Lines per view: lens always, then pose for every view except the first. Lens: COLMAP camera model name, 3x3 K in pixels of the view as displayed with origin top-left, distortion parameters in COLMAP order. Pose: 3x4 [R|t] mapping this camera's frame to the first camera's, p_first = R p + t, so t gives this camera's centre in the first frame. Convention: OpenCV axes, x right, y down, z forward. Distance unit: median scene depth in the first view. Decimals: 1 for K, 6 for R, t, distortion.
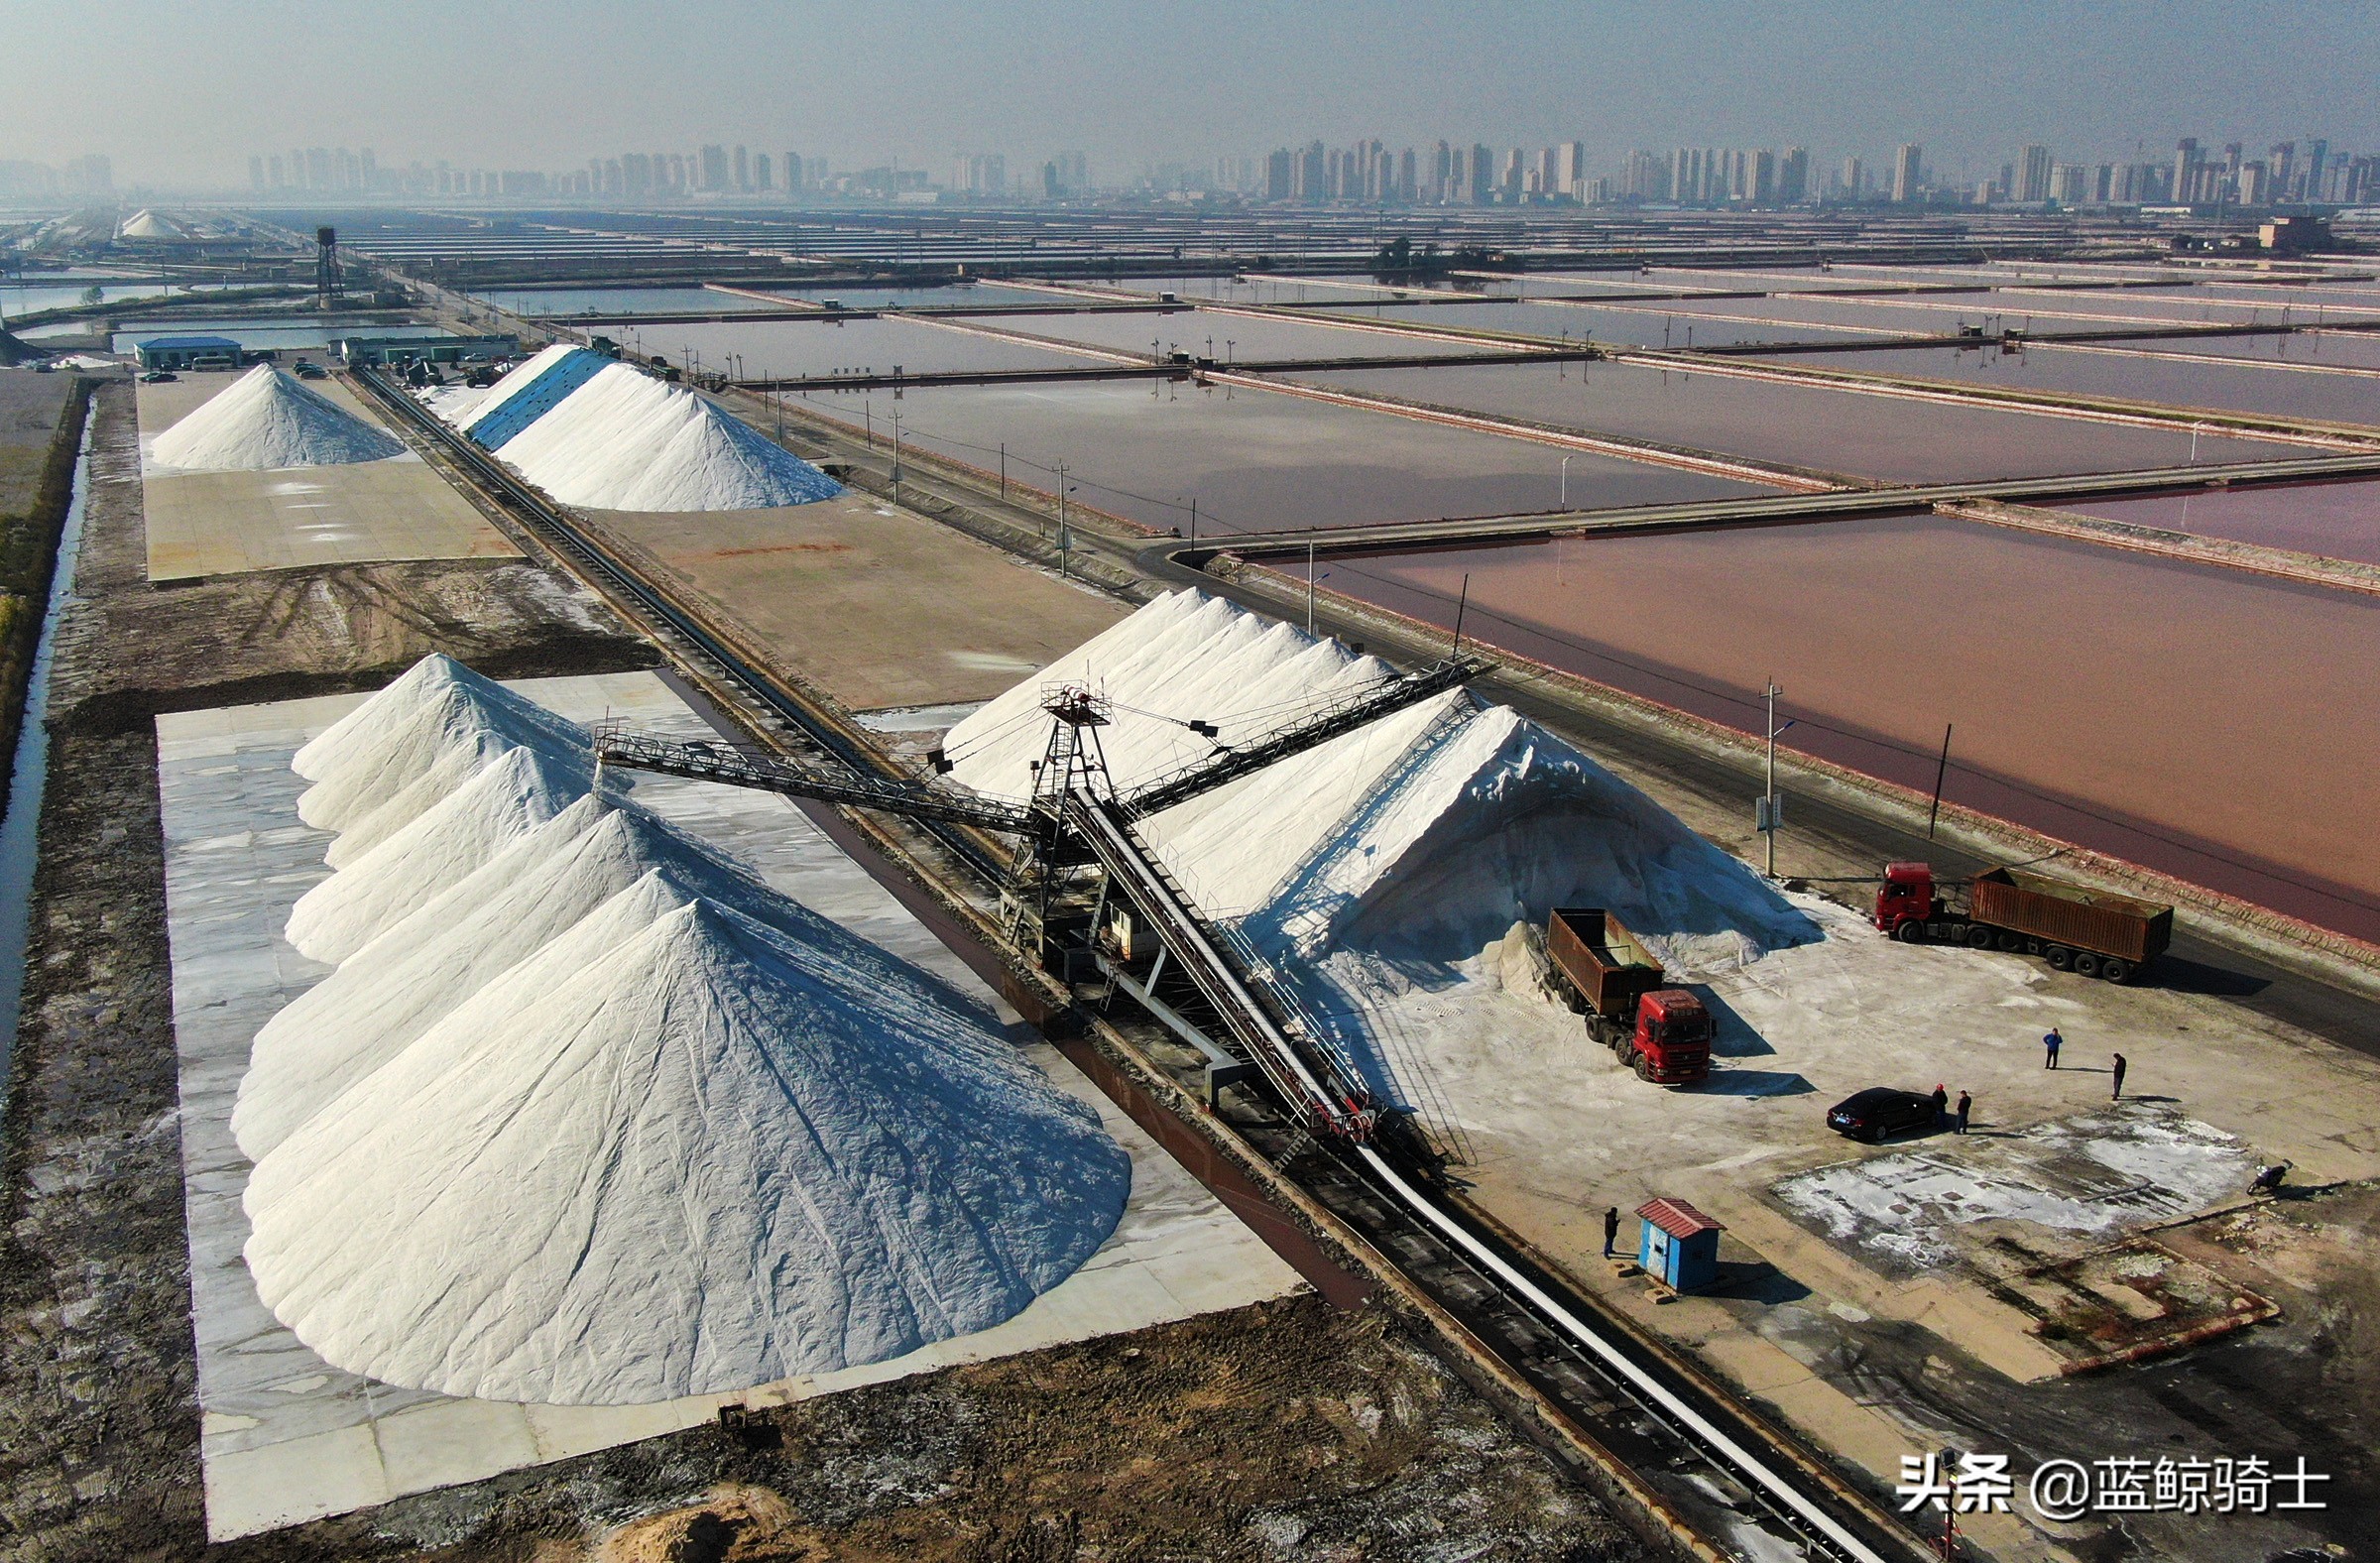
lens RADIAL K [[2089.3, 0, 1190.0], [0, 2089.3, 781.5], [0, 0, 1]] dist [0.005661, 0.002269]
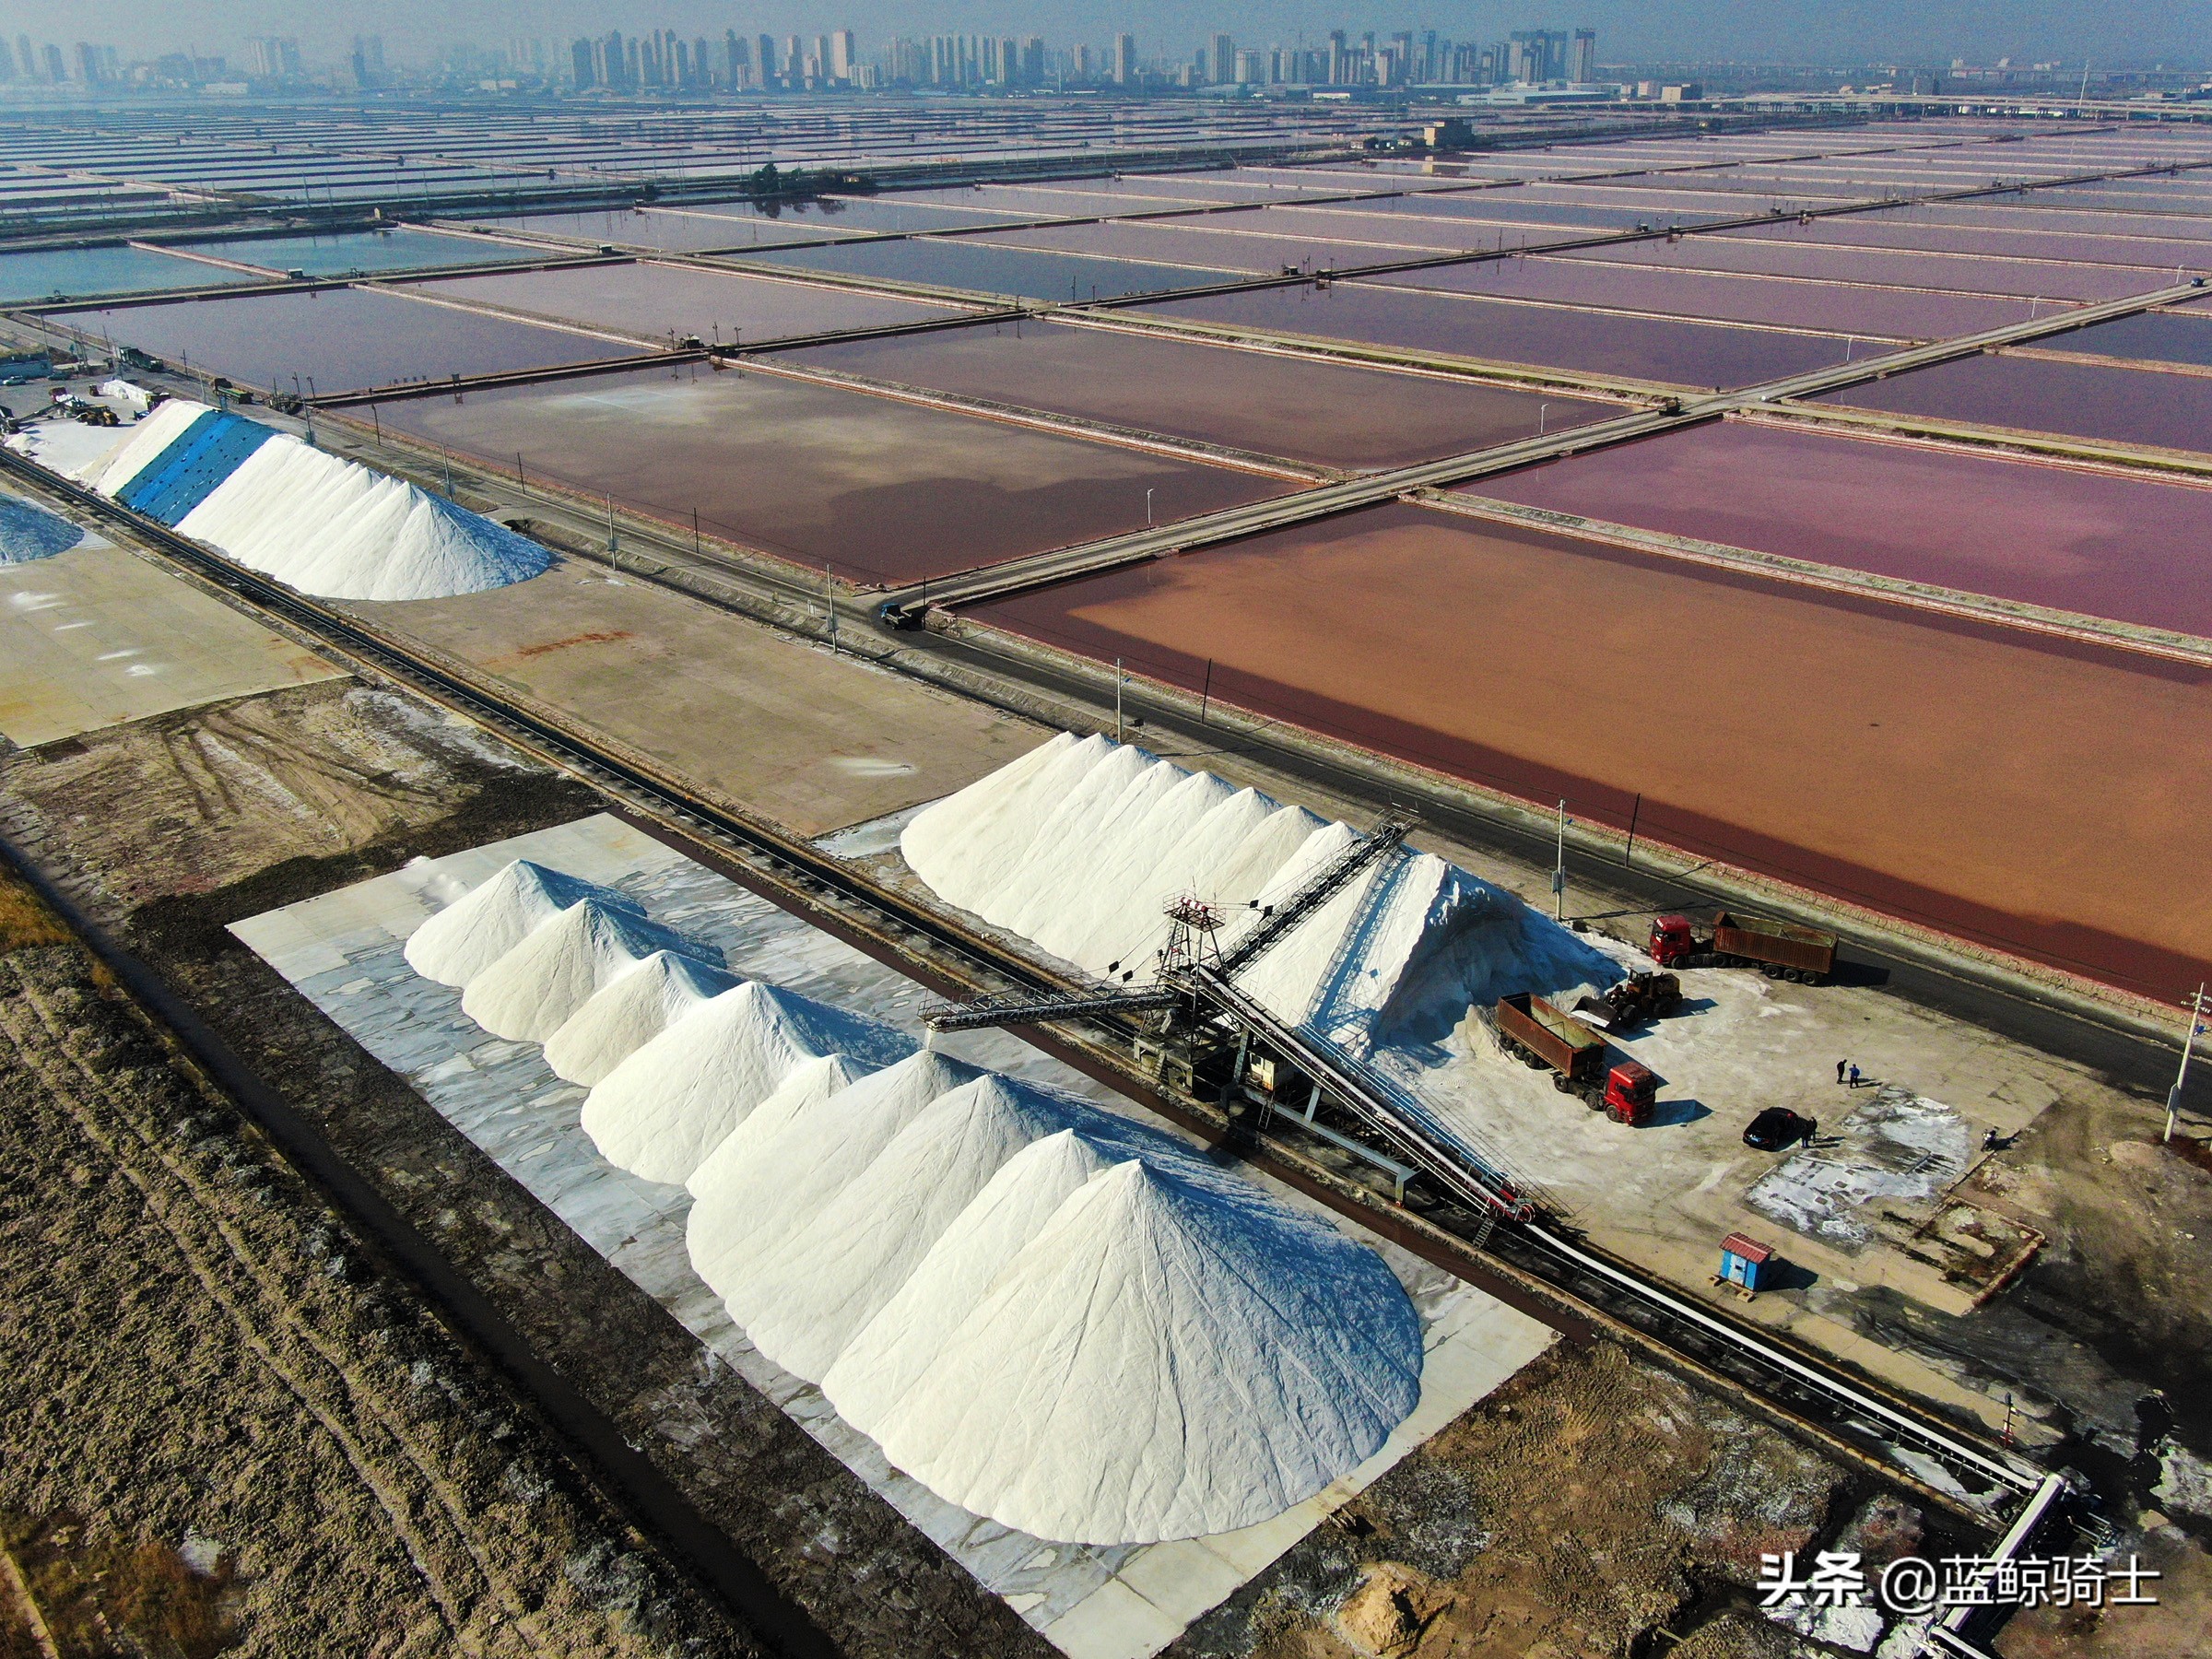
lens RADIAL K [[1756.5, 0, 1106.0], [0, 1756.5, 829.5], [0, 0, 1]] dist [-0.001675, 0.009576]
pose [[0.948570, -0.133877, 0.286864, -0.445575], [0.092679, 0.983914, 0.152725, -0.279293], [-0.302696, -0.118284, 0.945719, -0.104084]]
